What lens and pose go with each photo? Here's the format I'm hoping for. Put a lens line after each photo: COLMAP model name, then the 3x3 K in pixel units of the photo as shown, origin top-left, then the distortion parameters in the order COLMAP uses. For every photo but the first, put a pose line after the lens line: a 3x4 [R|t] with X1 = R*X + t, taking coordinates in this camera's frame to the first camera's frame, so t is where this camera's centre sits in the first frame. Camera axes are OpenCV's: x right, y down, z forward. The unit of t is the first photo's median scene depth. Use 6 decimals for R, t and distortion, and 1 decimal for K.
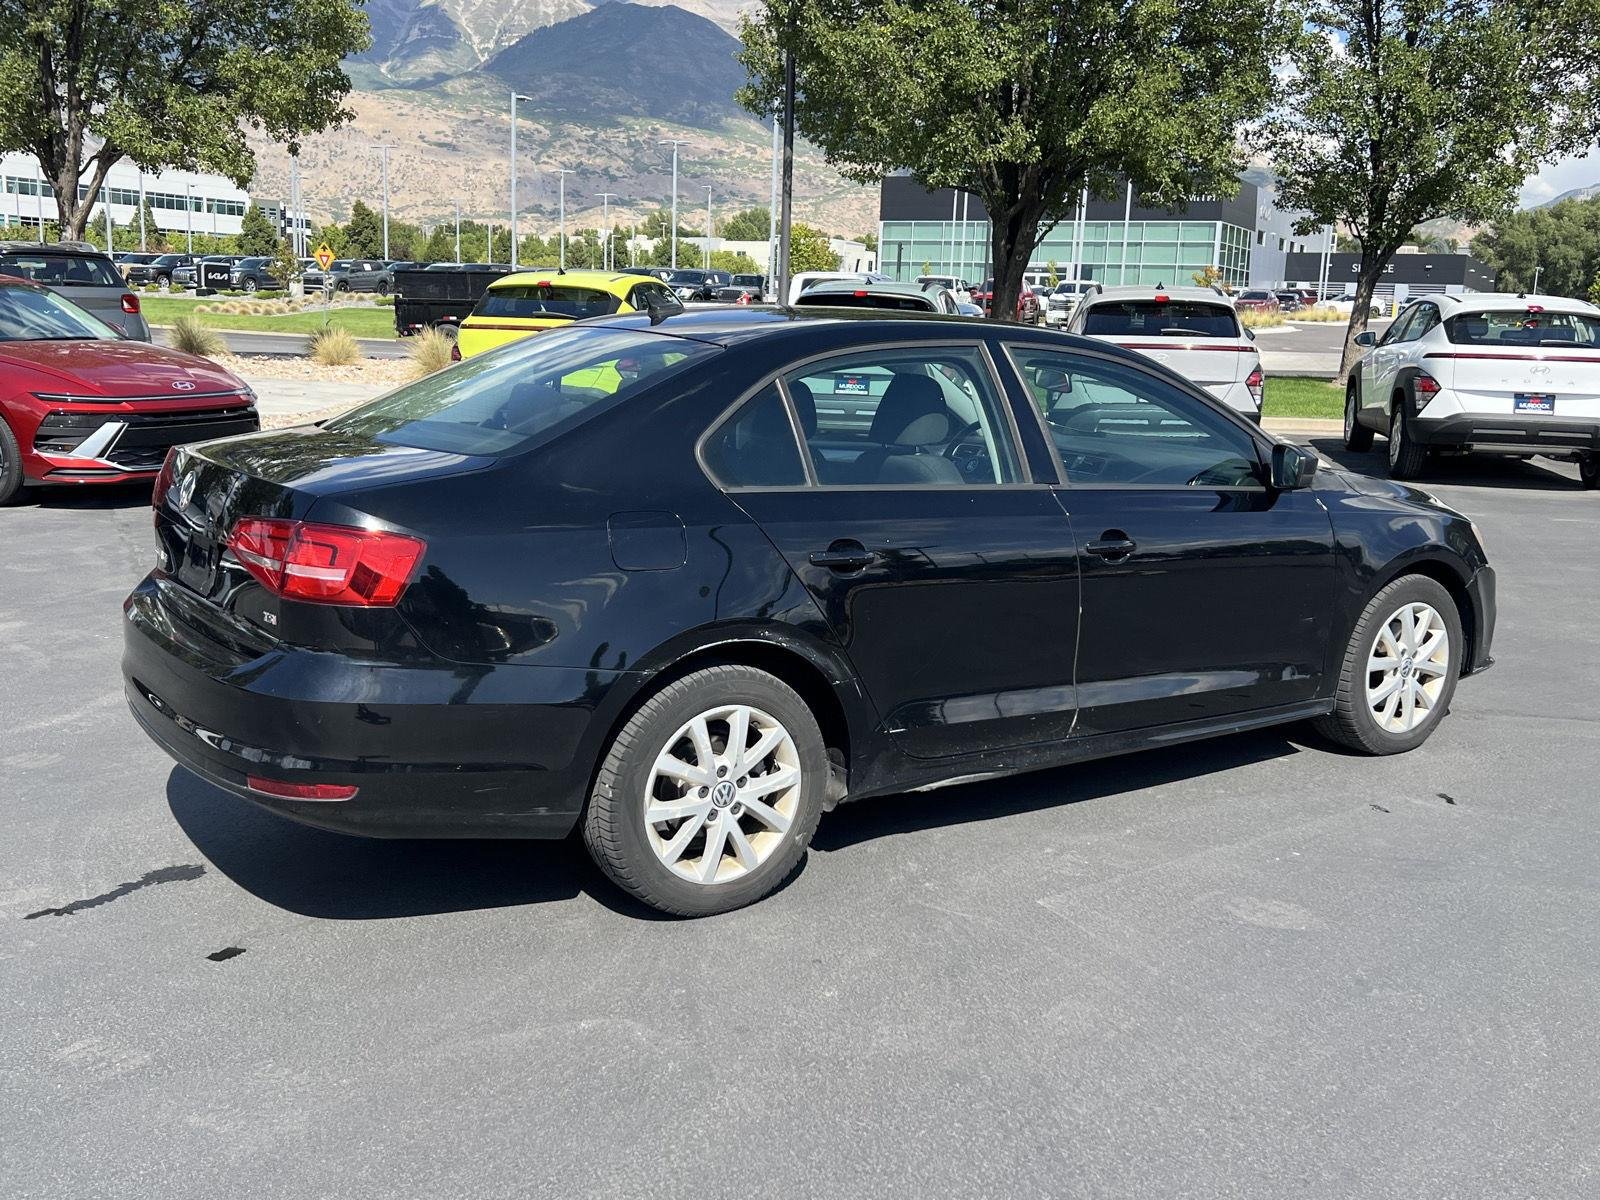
lens RADIAL K [[1557.4, 0, 803.3], [0, 1557.4, 607.8], [0, 0, 1]] dist [0.018240, 0.000000]
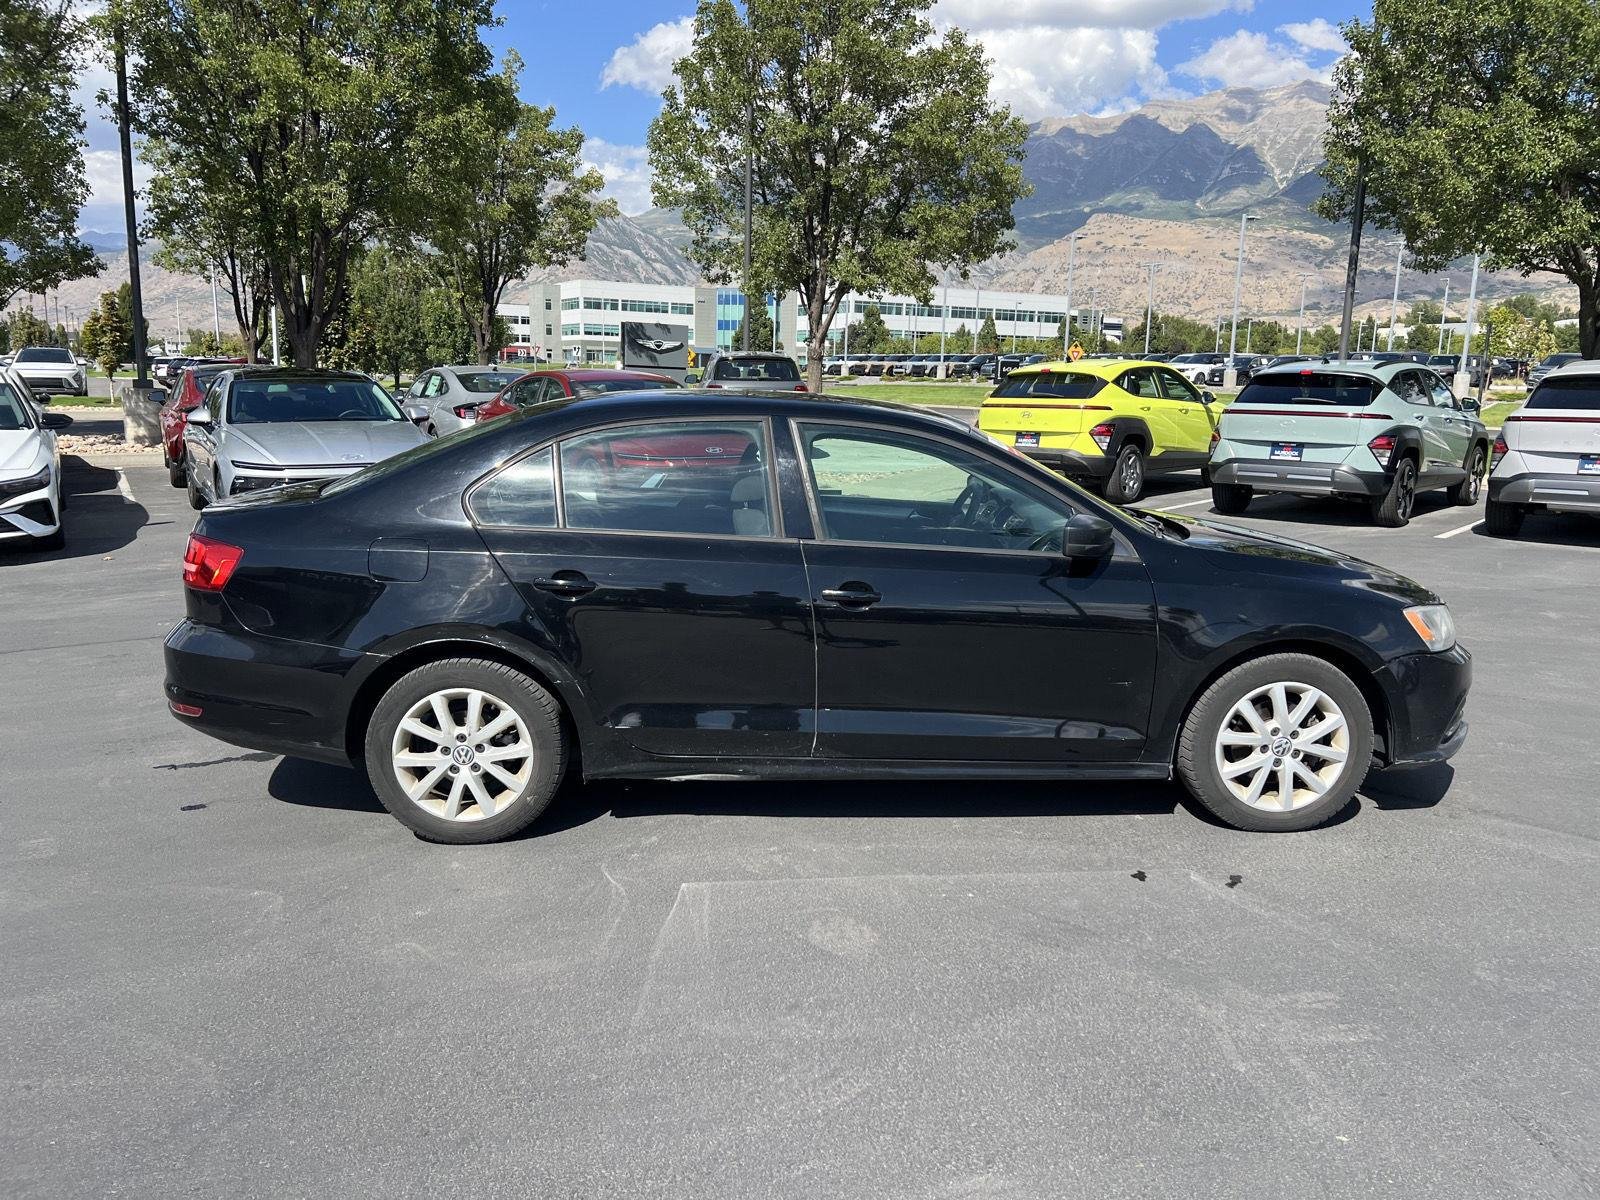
lens RADIAL K [[1213.5, 0, 805.8], [0, 1213.5, 603.9], [0, 0, 1]] dist [0.023585, -0.011095]
pose [[0.851175, 0.079519, -0.518824, 0.141383], [-0.087947, 0.996090, 0.008384, -0.008496], [0.517462, 0.038493, 0.854840, 0.049356]]
